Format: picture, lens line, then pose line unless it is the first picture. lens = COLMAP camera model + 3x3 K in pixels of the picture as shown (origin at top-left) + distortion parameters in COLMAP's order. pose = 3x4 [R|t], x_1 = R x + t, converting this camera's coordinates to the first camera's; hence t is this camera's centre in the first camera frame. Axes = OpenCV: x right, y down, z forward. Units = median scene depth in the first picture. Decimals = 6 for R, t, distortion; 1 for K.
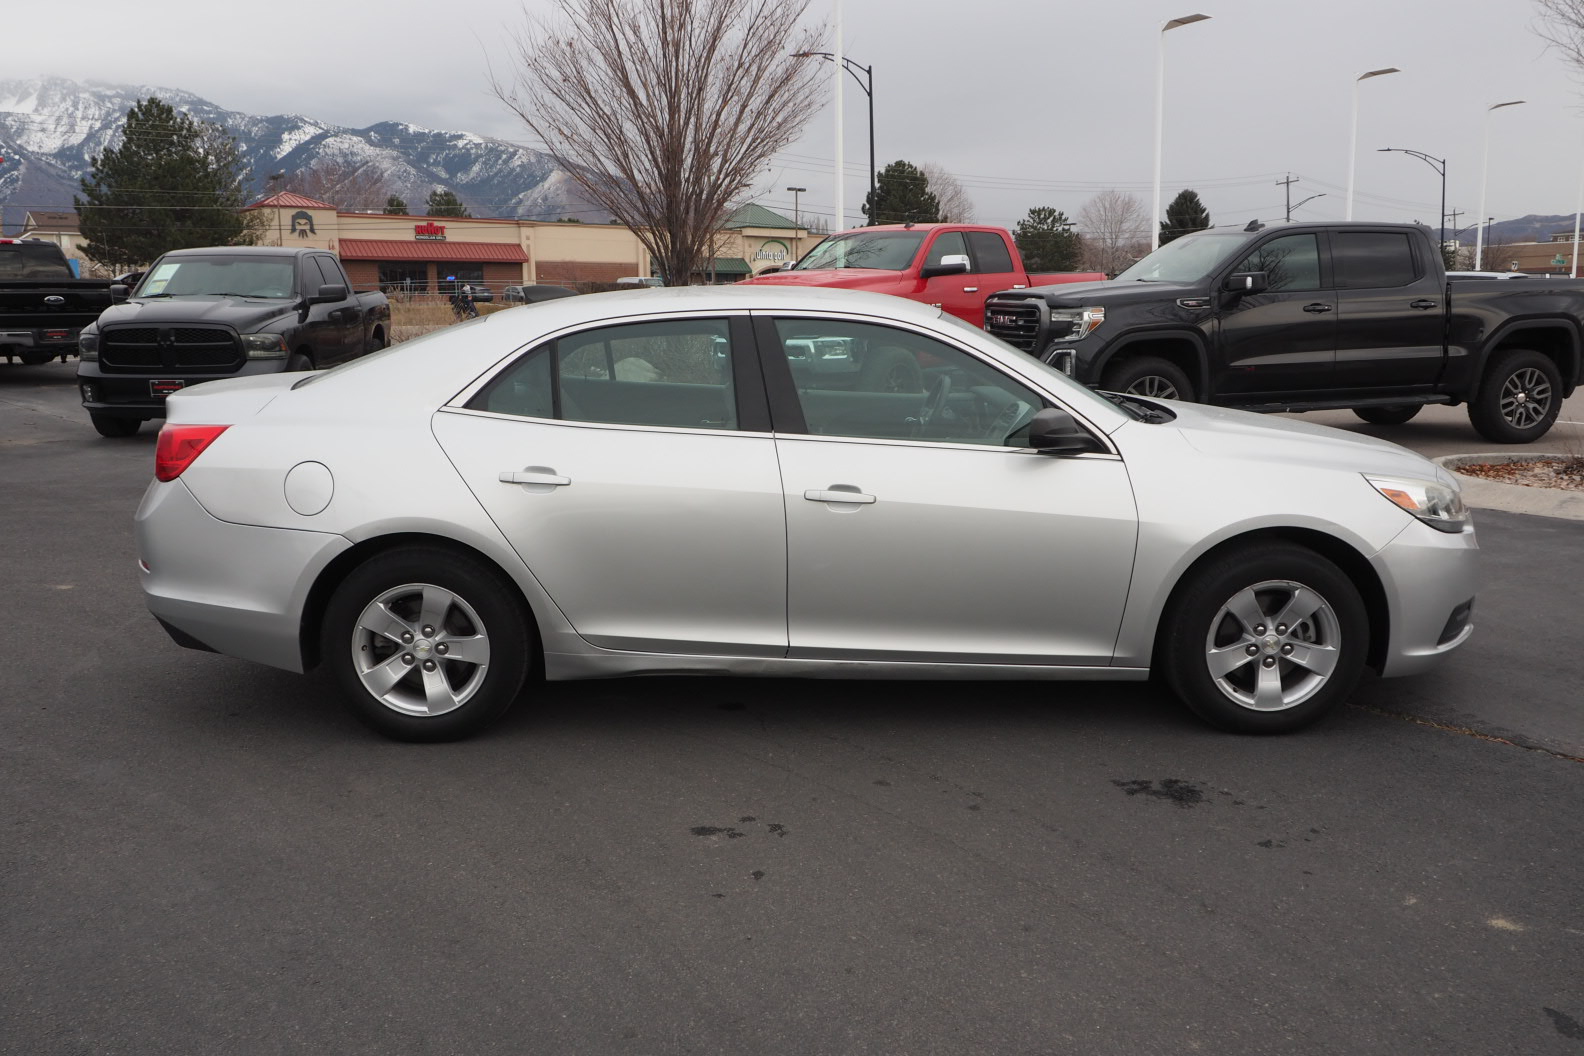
lens RADIAL K [[1346.1, 0, 792.0], [0, 1346.1, 528.0], [0, 0, 1]] dist [-0.009203, -0.011595]
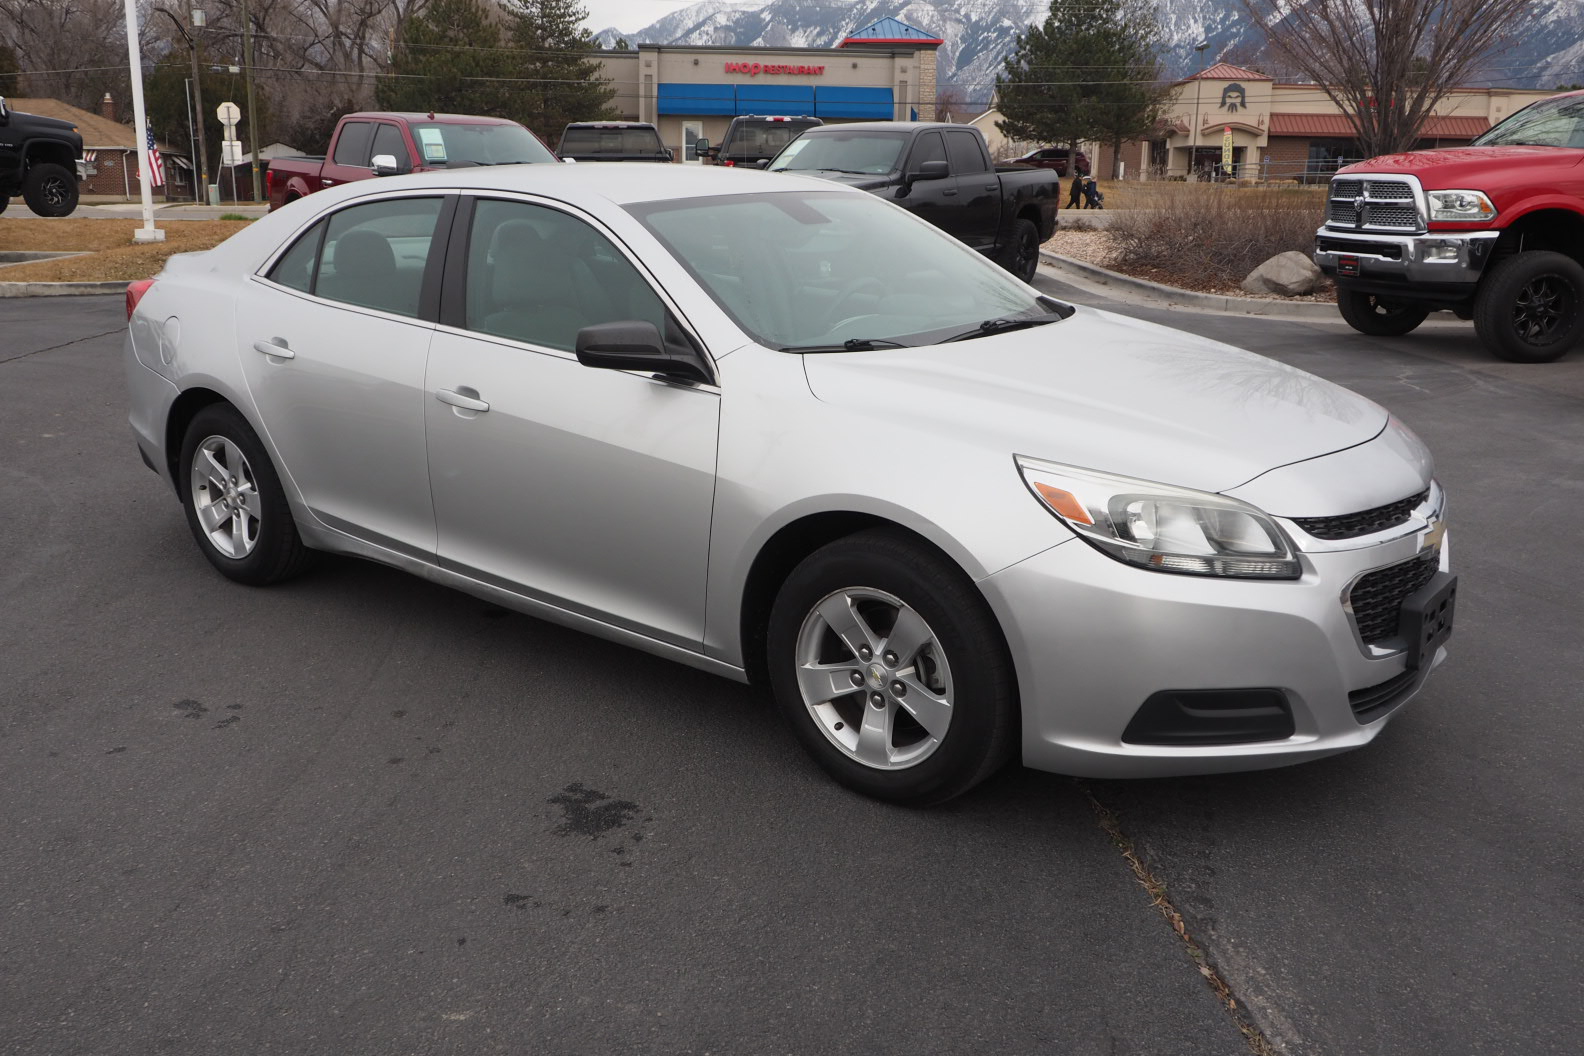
lens RADIAL K [[1413.0, 0, 782.0], [0, 1413.0, 527.8], [0, 0, 1]] dist [-0.009358, -0.010409]
pose [[0.760660, 0.167961, -0.627046, 0.267335], [-0.121078, 0.985705, 0.117154, -0.025023], [0.637759, -0.013193, 0.770123, 0.135244]]
